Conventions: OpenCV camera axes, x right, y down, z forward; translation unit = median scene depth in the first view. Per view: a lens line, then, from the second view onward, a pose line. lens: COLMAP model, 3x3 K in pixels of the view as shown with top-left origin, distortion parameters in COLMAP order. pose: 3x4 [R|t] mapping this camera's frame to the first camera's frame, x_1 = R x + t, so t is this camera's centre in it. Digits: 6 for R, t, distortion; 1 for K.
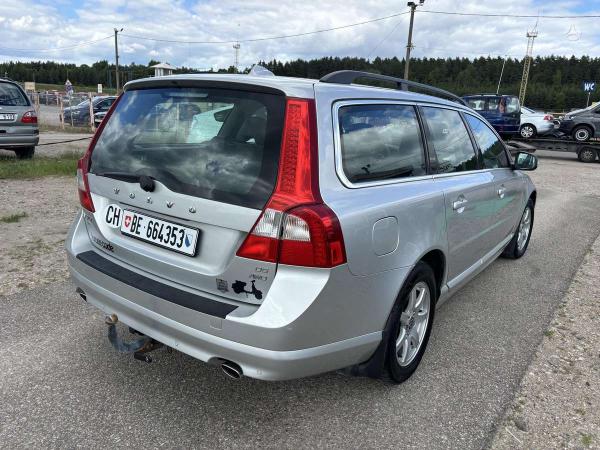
lens RADIAL K [[478.0, 0, 306.2], [0, 478.0, 226.0], [0, 0, 1]] dist [0.045830, -0.031354]
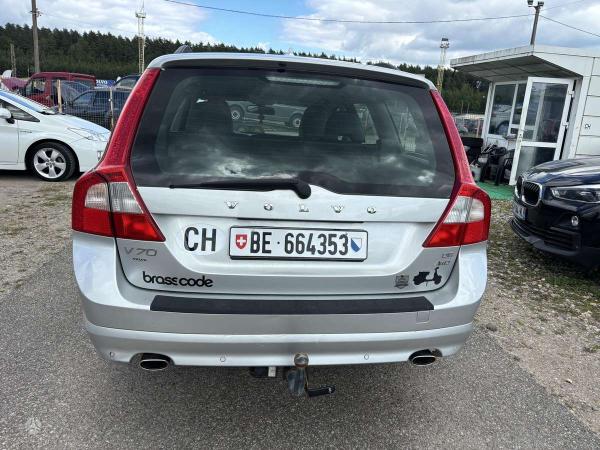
lens RADIAL K [[478.0, 0, 302.0], [0, 478.0, 225.6], [0, 0, 1]] dist [0.045830, -0.031354]
pose [[0.716058, -0.171058, 0.676757, -0.839516], [0.141897, 0.984937, 0.098817, -0.099702], [-0.683467, 0.025272, 0.729544, 0.364971]]
